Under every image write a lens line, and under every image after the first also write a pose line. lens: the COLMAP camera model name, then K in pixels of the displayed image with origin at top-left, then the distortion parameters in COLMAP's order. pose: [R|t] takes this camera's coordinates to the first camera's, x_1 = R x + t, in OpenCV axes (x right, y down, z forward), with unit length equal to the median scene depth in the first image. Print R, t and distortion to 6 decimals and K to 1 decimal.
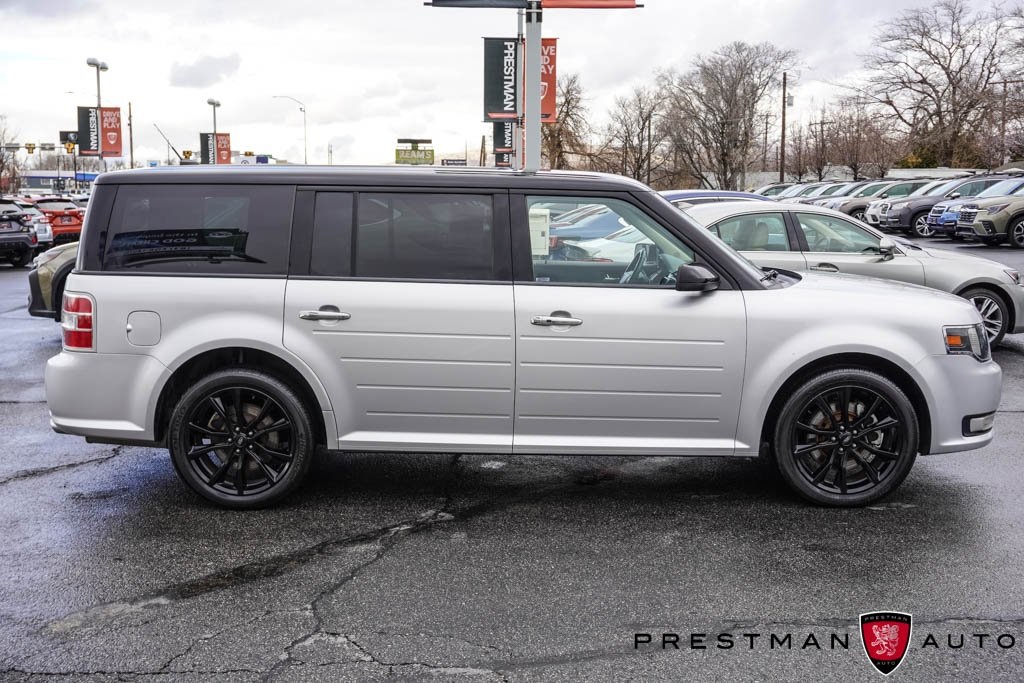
lens RADIAL K [[1125.6, 0, 512.0], [0, 1125.6, 341.5], [0, 0, 1]] dist [-0.006551, 0.017513]
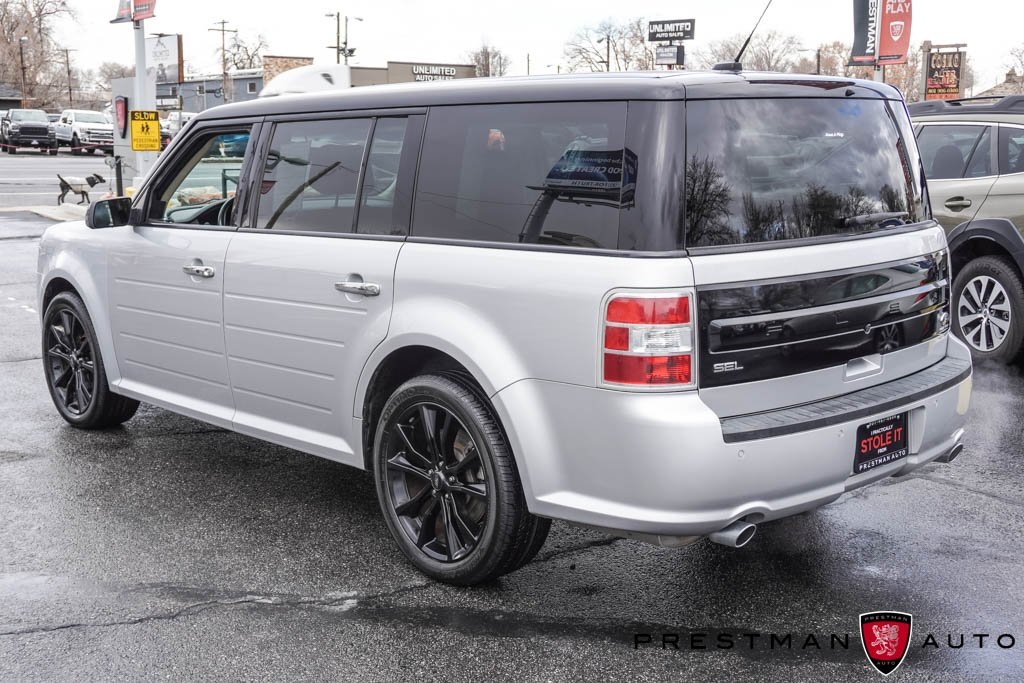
lens RADIAL K [[1245.0, 0, 512.0], [0, 1245.0, 341.5], [0, 0, 1]] dist [-0.016047, 0.045667]
pose [[0.554396, 0.140085, -0.820379, 0.078433], [-0.111426, 0.989351, 0.093639, -0.010679], [0.824760, 0.039498, 0.564102, 0.090510]]
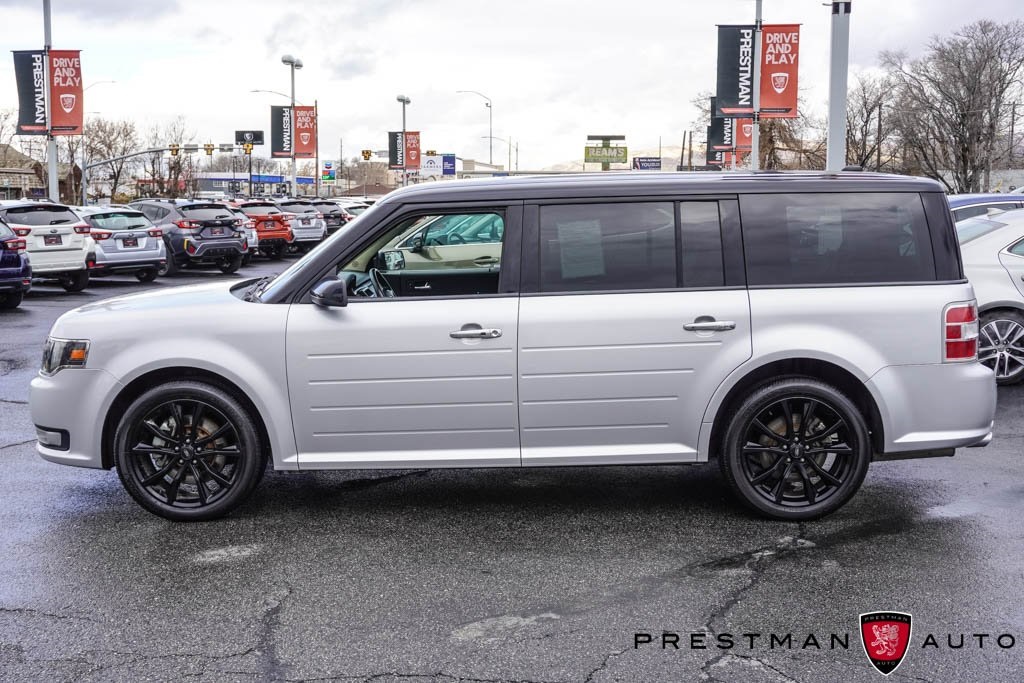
lens RADIAL K [[1245.0, 0, 512.0], [0, 1245.0, 341.5], [0, 0, 1]] dist [-0.016047, 0.045667]
pose [[0.988187, 0.015007, -0.152519, -0.019952], [-0.017060, 0.999781, -0.012162, 0.000413], [0.152303, 0.014620, 0.988226, -0.009712]]
